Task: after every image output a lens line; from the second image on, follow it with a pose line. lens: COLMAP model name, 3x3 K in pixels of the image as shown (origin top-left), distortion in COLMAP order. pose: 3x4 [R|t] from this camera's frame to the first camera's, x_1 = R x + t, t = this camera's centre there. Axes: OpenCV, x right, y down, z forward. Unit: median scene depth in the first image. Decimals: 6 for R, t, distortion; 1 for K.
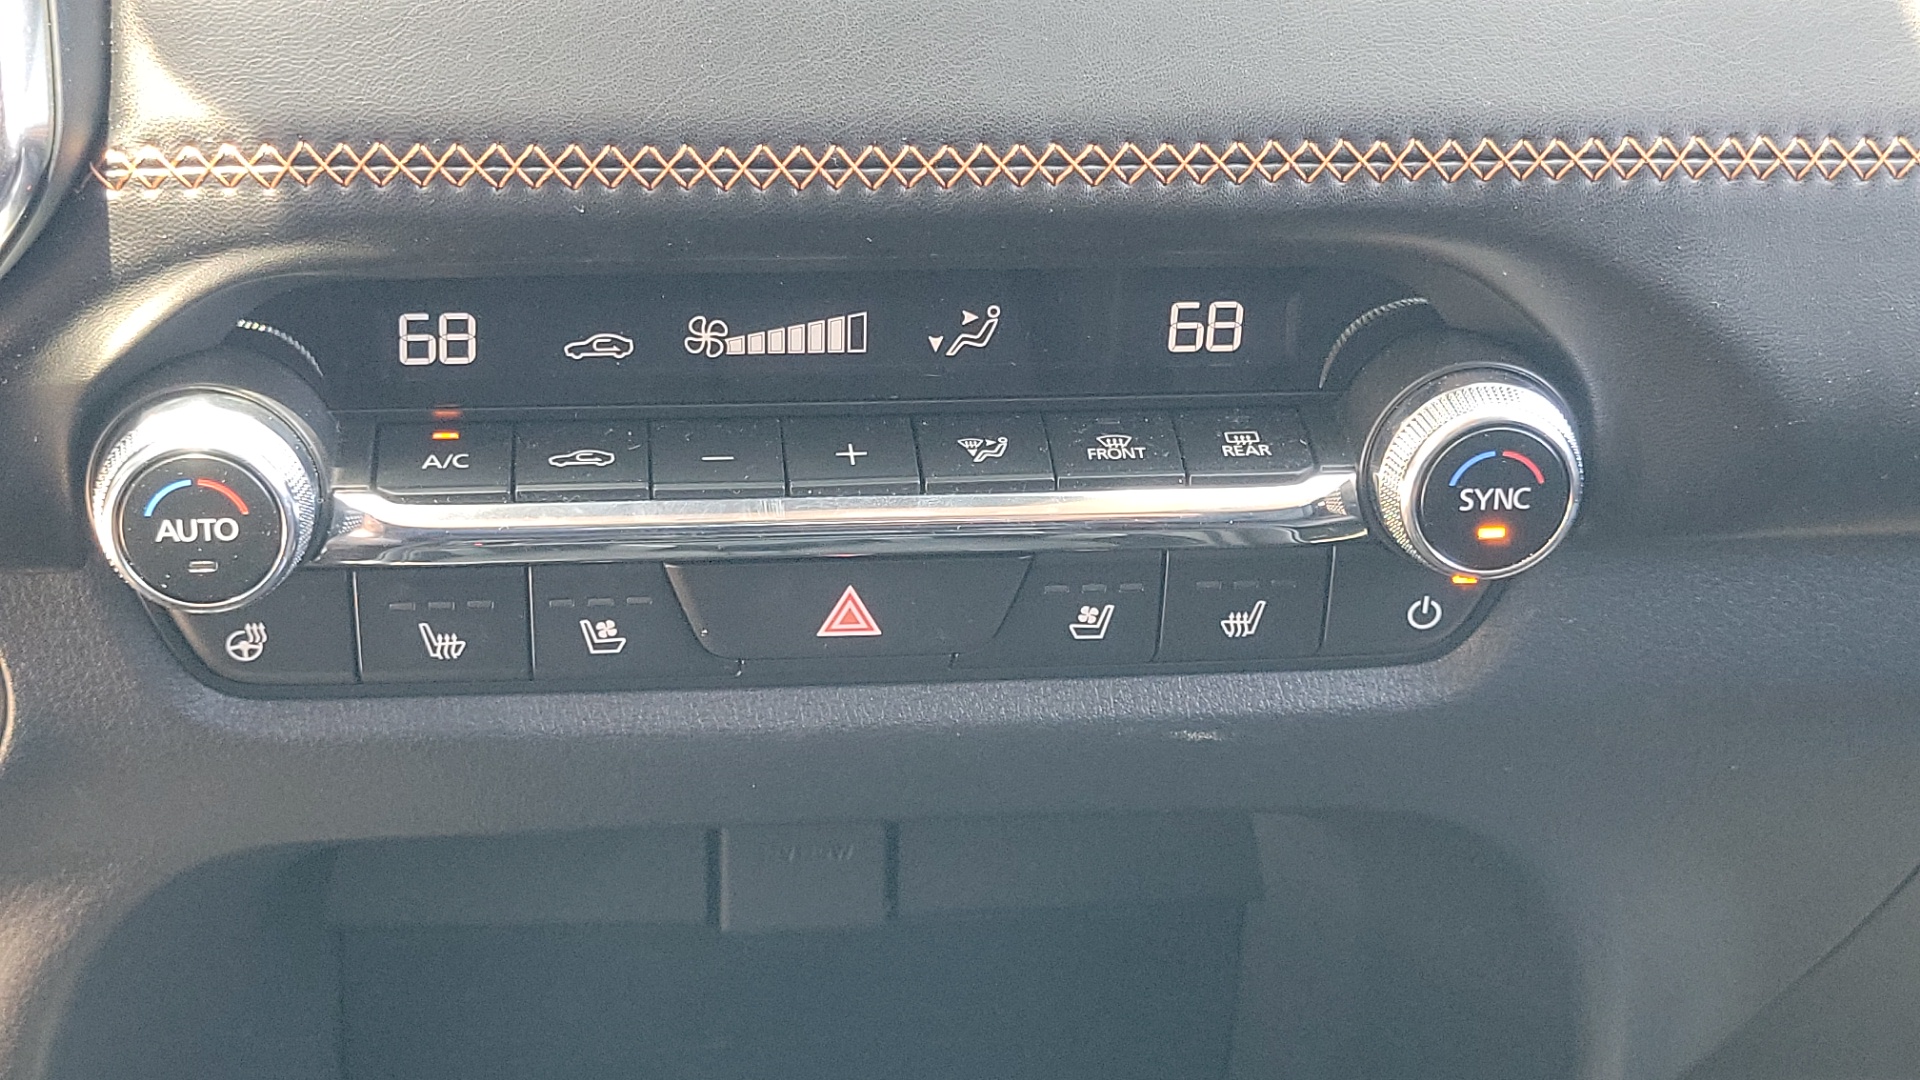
lens RADIAL K [[2930.8, 0, 955.7], [0, 2930.8, 547.3], [0, 0, 1]] dist [0.026866, 0.000000]
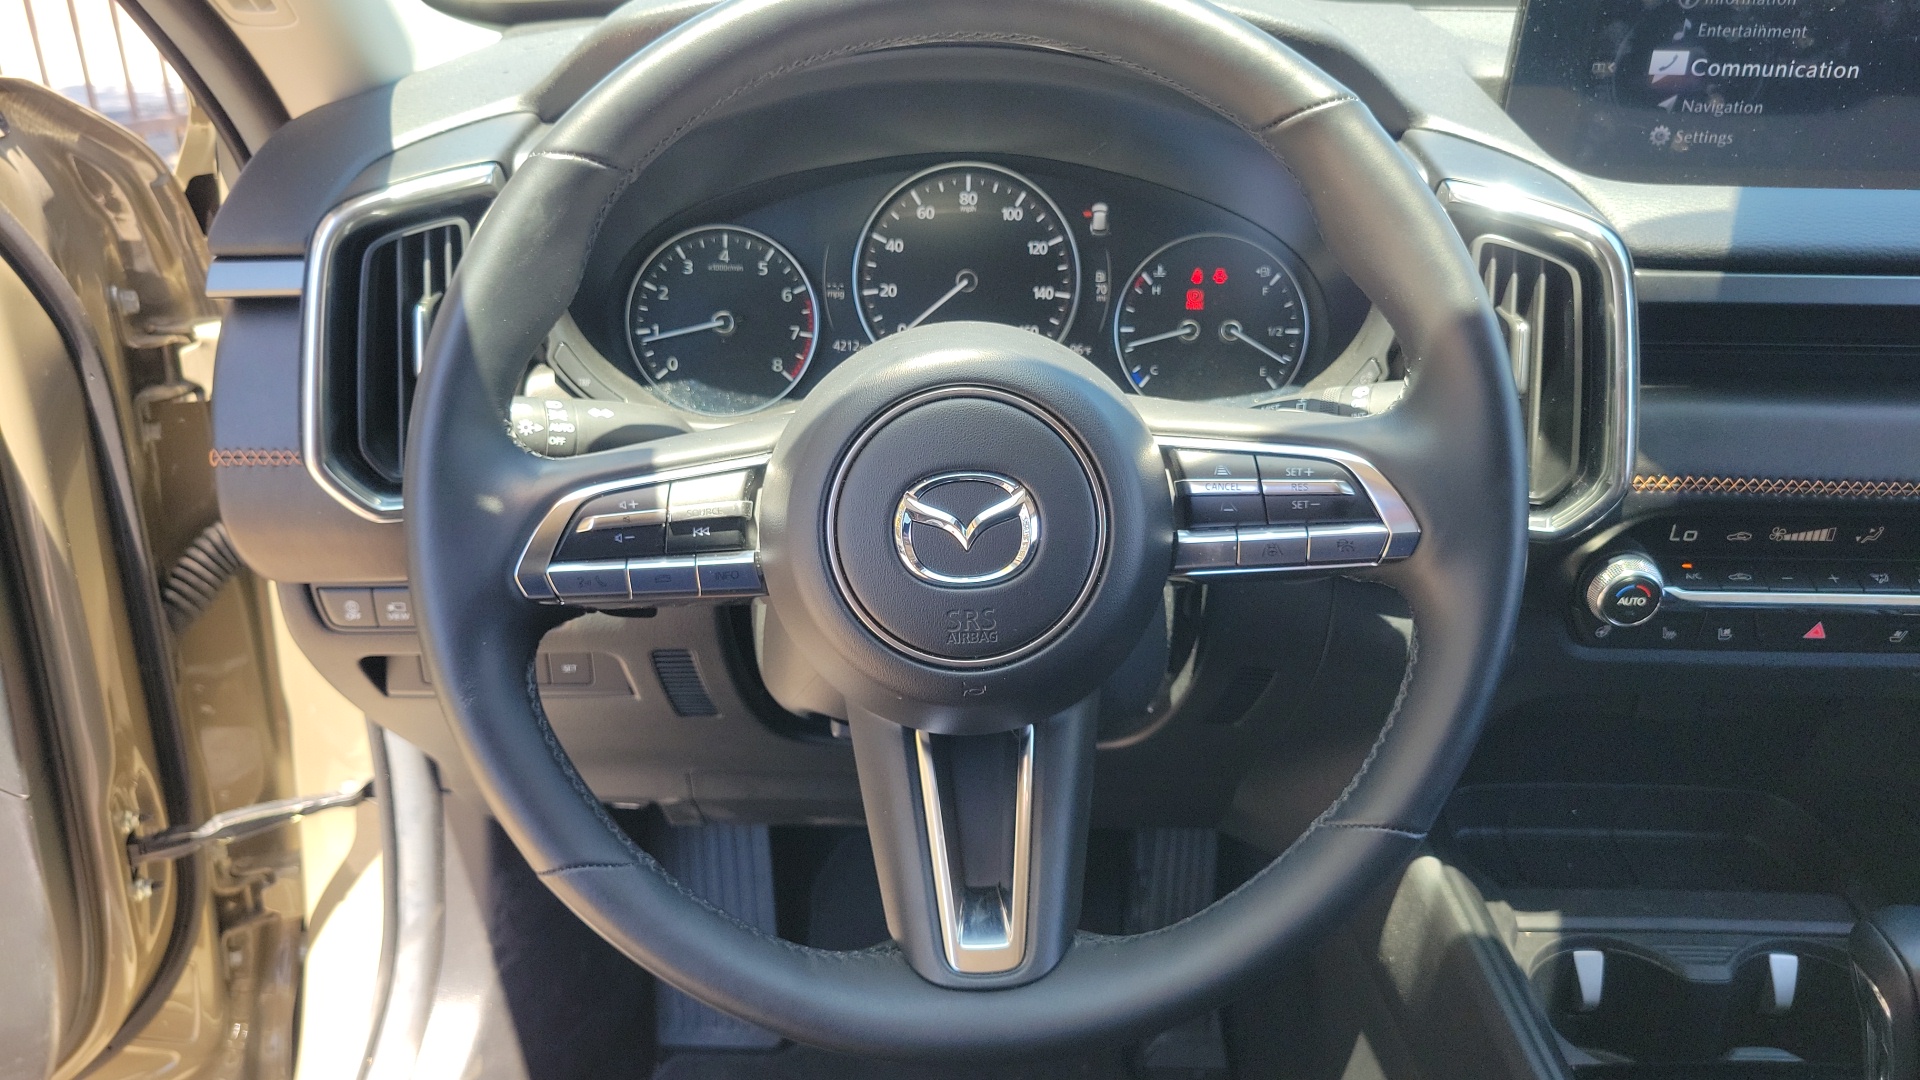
lens RADIAL K [[1469.5, 0, 955.5], [0, 1469.5, 547.2], [0, 0, 1]] dist [0.027732, -0.020584]
pose [[0.993826, 0.044497, -0.101637, -0.741172], [-0.036726, 0.996347, 0.077096, -0.141736], [0.104697, -0.072888, 0.991830, -0.525733]]
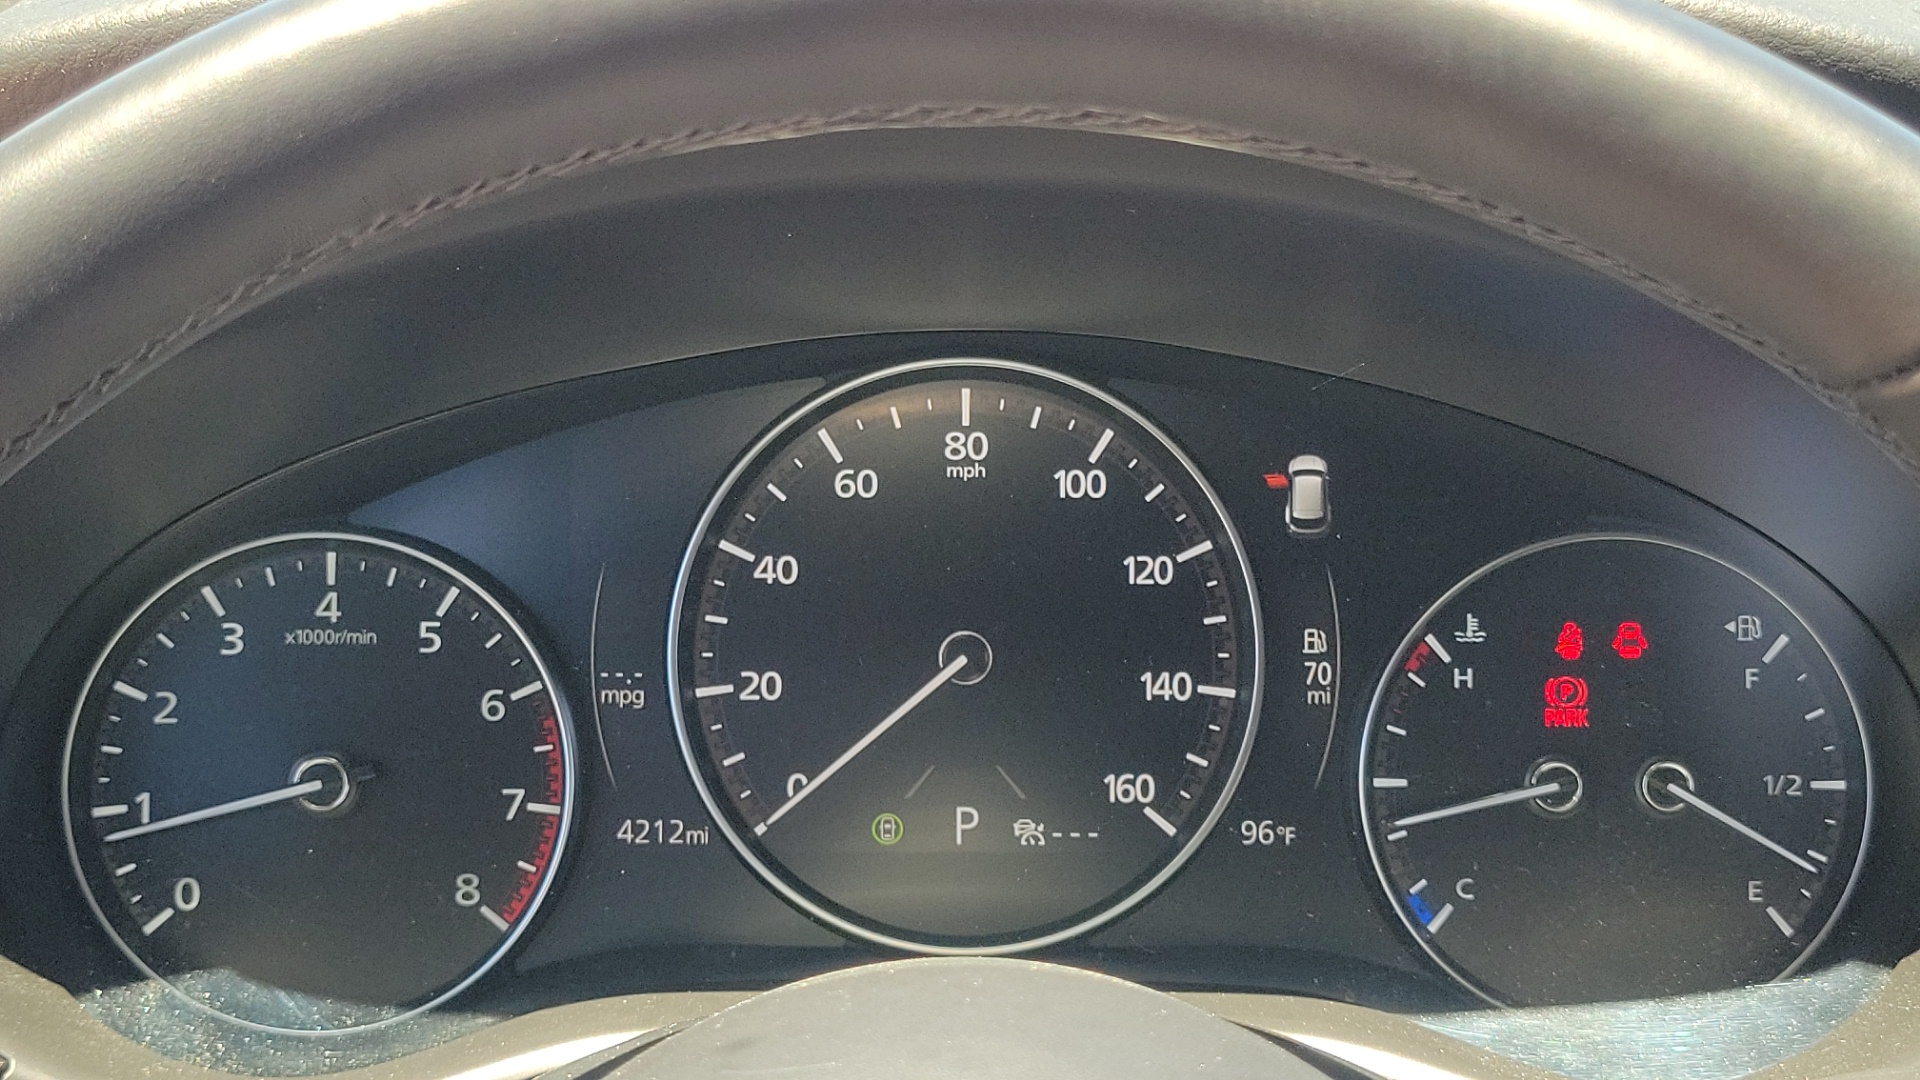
lens RADIAL K [[2930.8, 0, 959.2], [0, 2930.8, 586.0], [0, 0, 1]] dist [0.026866, 0.000000]
pose [[0.994212, 0.017393, -0.106015, -0.780292], [-0.021591, 0.999023, -0.038573, -0.298209], [0.105240, 0.040639, 0.993616, -0.107196]]
